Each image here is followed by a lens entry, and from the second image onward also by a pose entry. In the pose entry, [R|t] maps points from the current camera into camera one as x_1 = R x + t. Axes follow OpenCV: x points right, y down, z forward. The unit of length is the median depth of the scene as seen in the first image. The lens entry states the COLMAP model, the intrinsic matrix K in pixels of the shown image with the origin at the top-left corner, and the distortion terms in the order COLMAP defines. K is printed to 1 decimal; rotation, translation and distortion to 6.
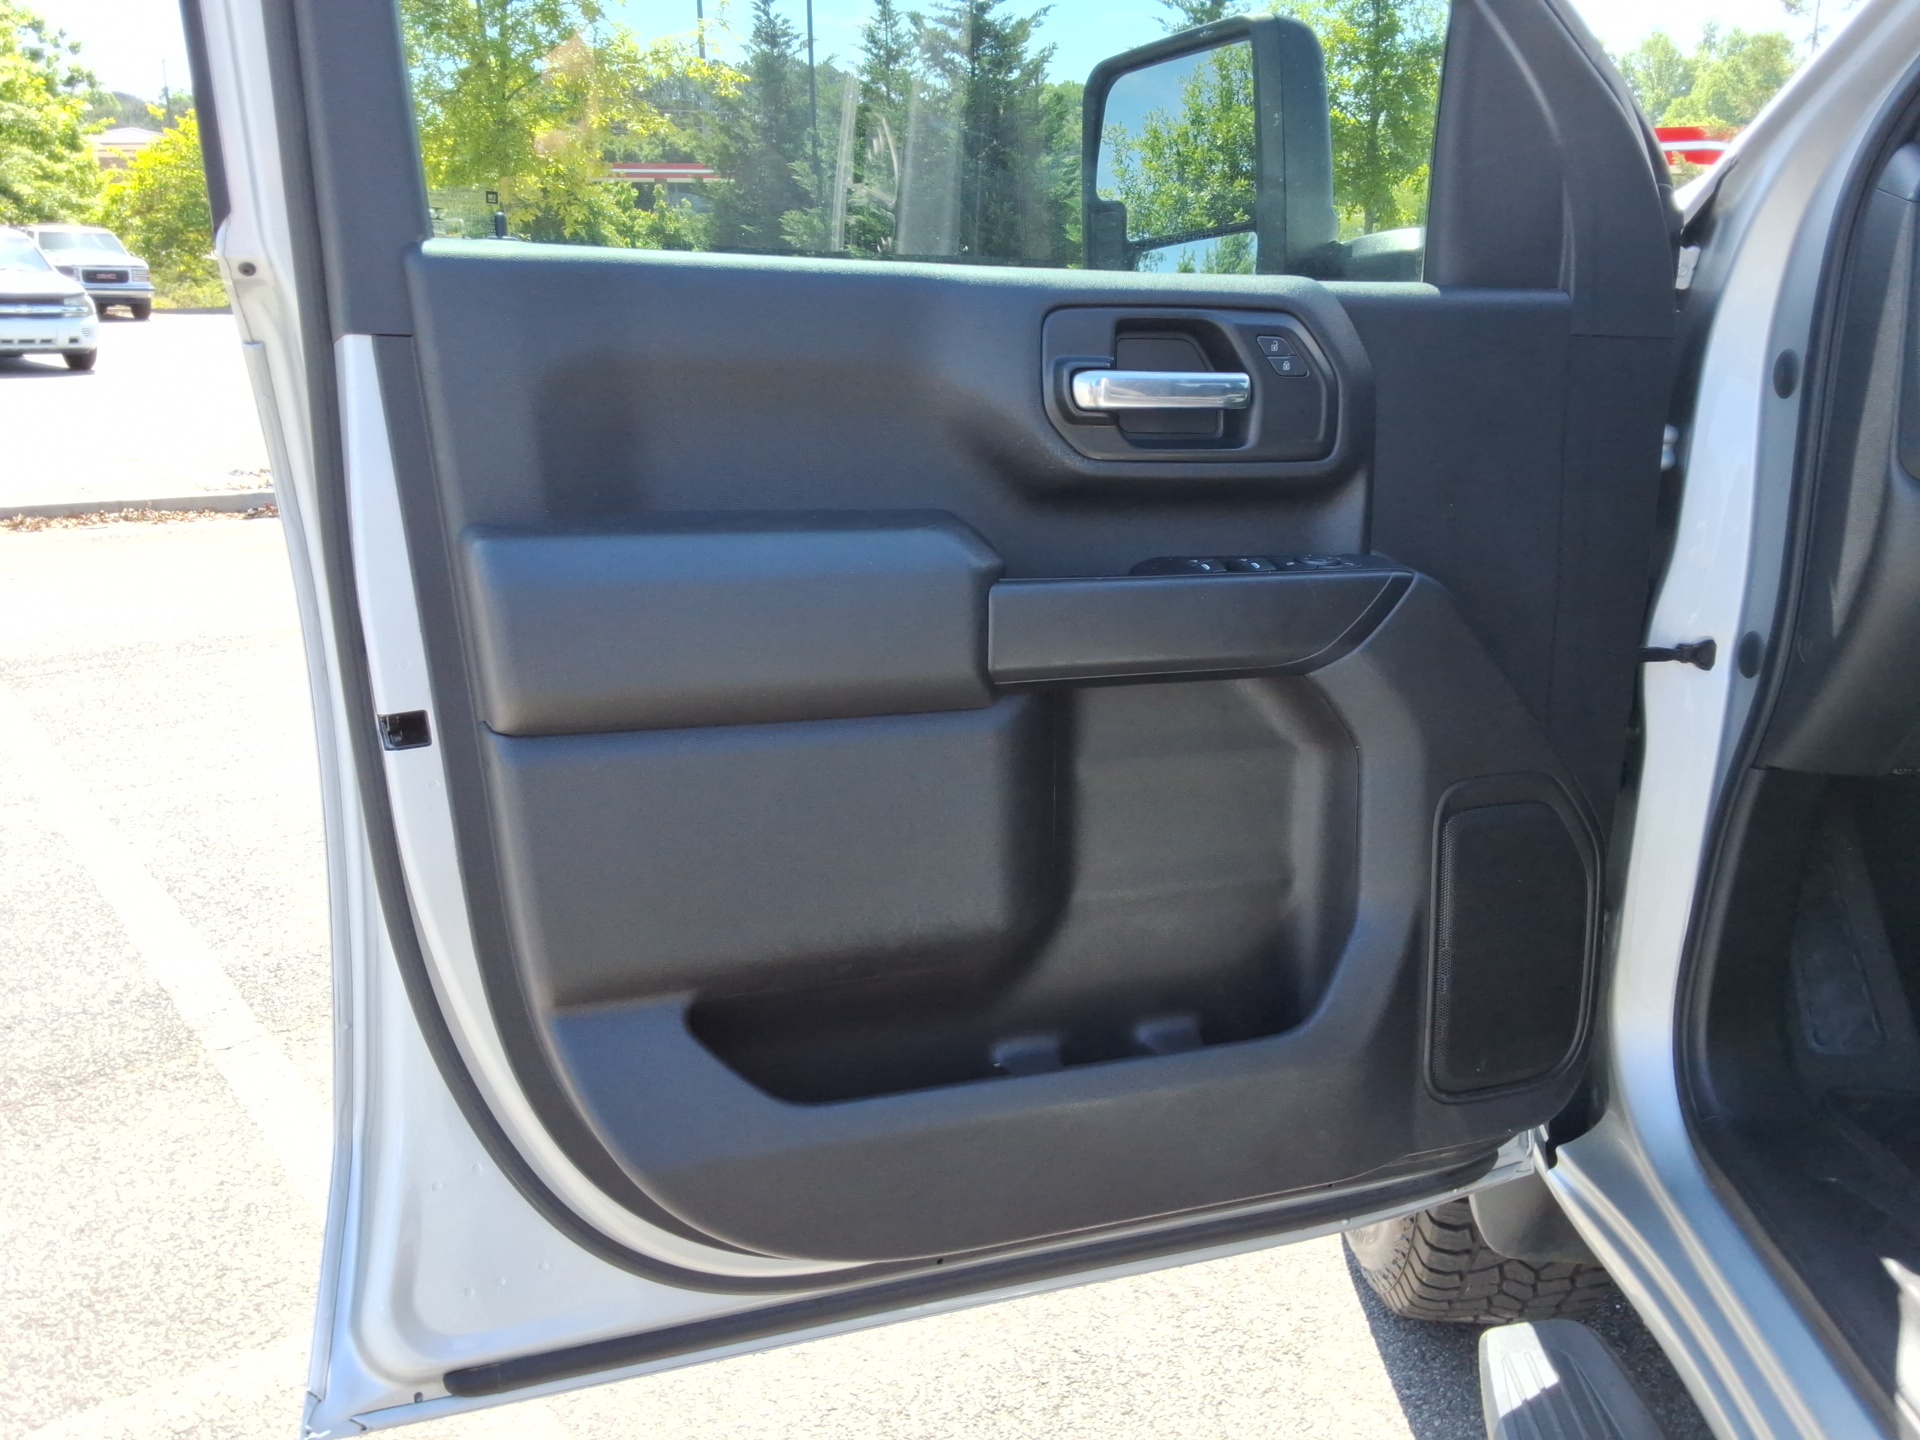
lens RADIAL K [[1508.3, 0, 960.0], [0, 1508.3, 720.0], [0, 0, 1]] dist [0.120553, -0.182766]
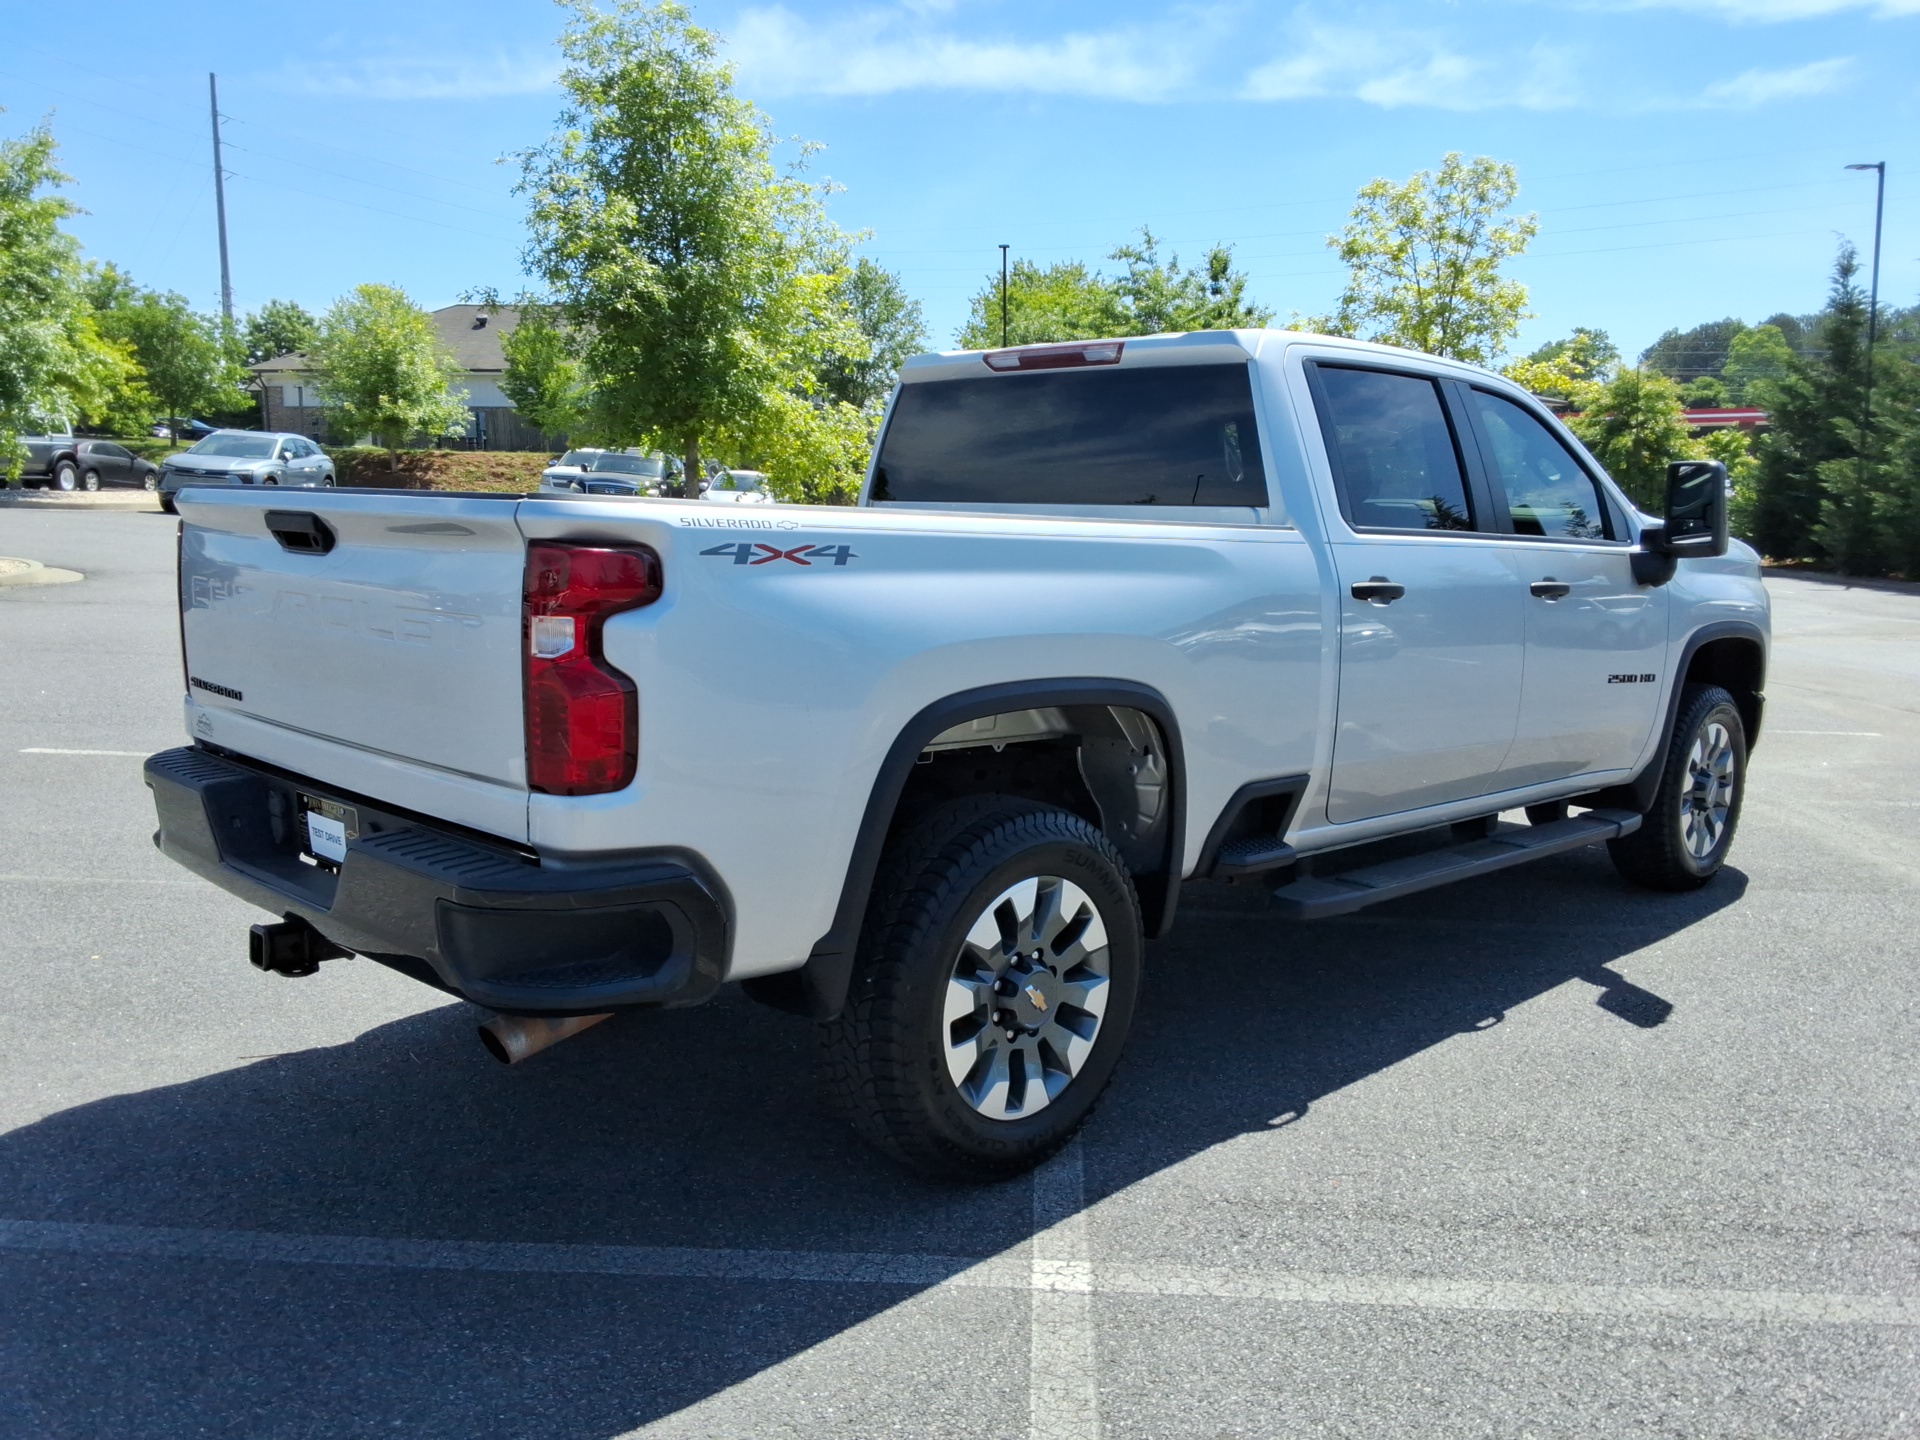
lens RADIAL K [[1556.2, 0, 979.6], [0, 1556.2, 711.3], [0, 0, 1]] dist [0.127780, -0.213679]
pose [[0.757793, 0.095486, -0.645470, 0.160608], [-0.196614, 0.976671, -0.086348, 0.045080], [0.622167, 0.192342, 0.758889, -0.161793]]
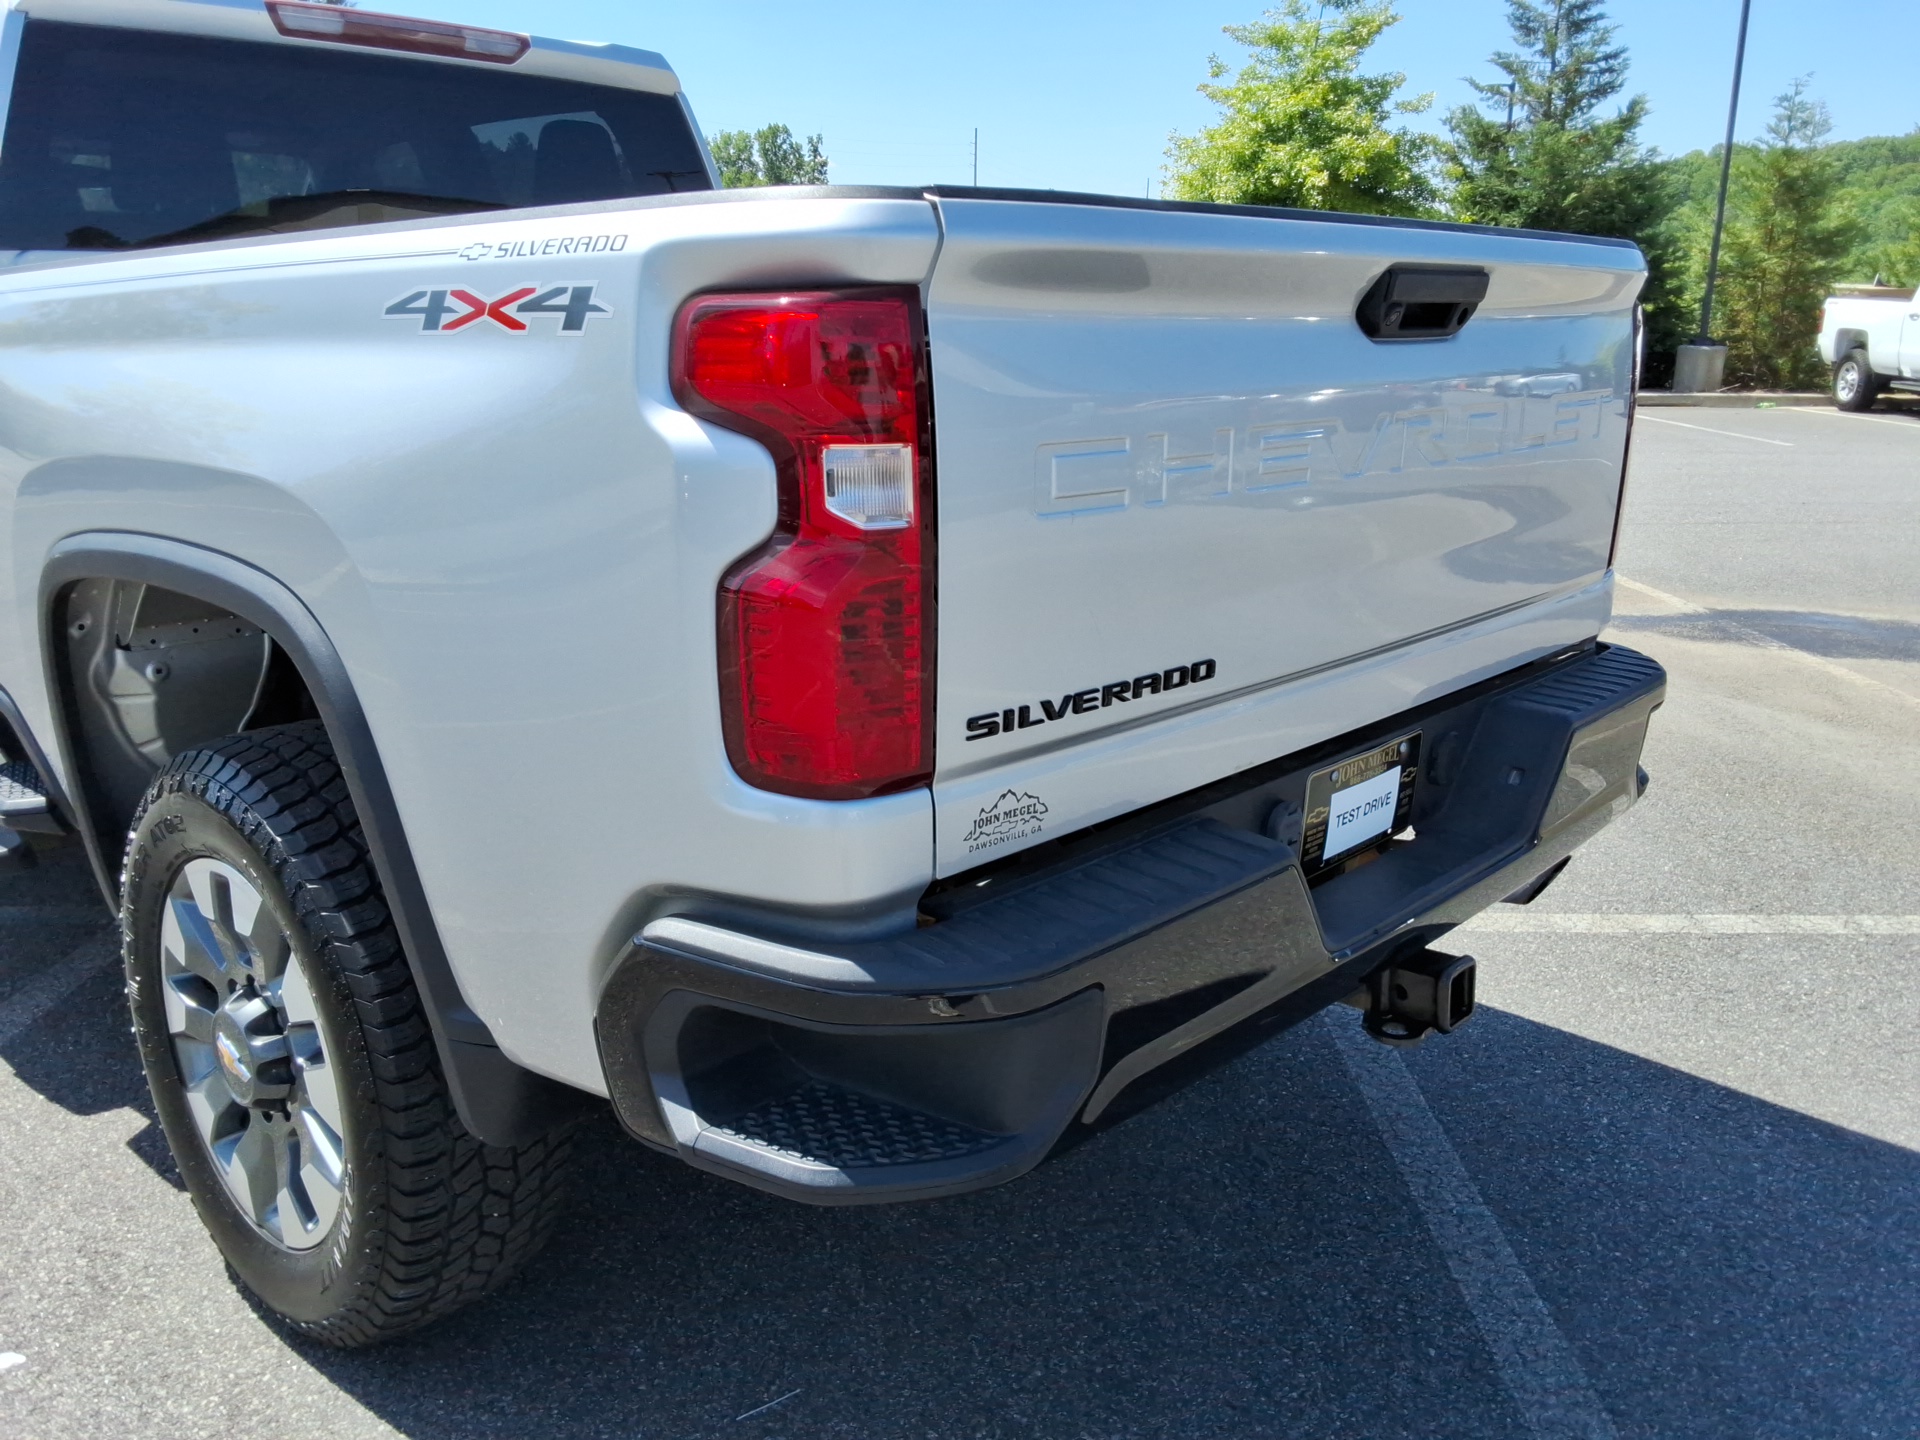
lens RADIAL K [[1550.5, 0, 971.6], [0, 1550.5, 708.5], [0, 0, 1]] dist [0.116107, -0.191420]
pose [[0.615199, -0.198471, 0.762980, -0.027147], [0.222950, 0.972085, 0.073098, 0.039406], [-0.756190, 0.125136, 0.642275, -0.132286]]
